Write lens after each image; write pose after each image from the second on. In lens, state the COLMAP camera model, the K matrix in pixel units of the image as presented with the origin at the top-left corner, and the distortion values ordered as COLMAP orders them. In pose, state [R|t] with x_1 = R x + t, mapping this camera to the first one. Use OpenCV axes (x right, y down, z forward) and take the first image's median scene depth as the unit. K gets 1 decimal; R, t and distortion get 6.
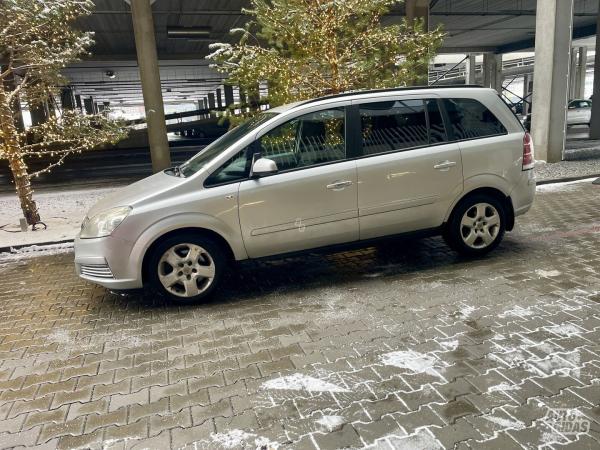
lens RADIAL K [[453.1, 0, 298.5], [0, 453.1, 229.5], [0, 0, 1]] dist [0.008570, -0.003422]
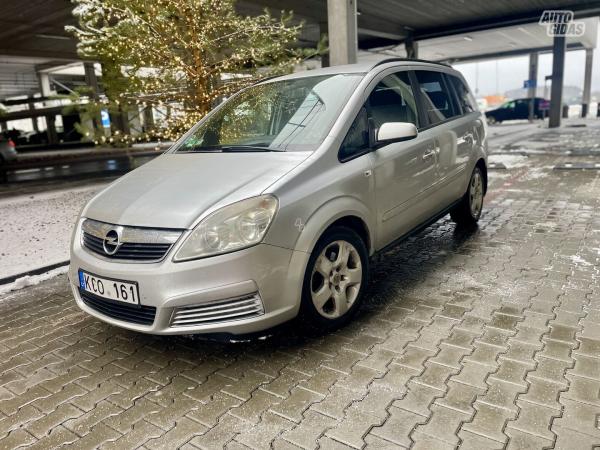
lens RADIAL K [[453.1, 0, 298.5], [0, 453.1, 219.0], [0, 0, 1]] dist [0.008570, -0.003422]
pose [[0.804690, -0.118145, 0.581821, -0.694229], [0.153474, 0.988084, -0.011622, -0.003290], [-0.573515, 0.098646, 0.813234, 0.454596]]
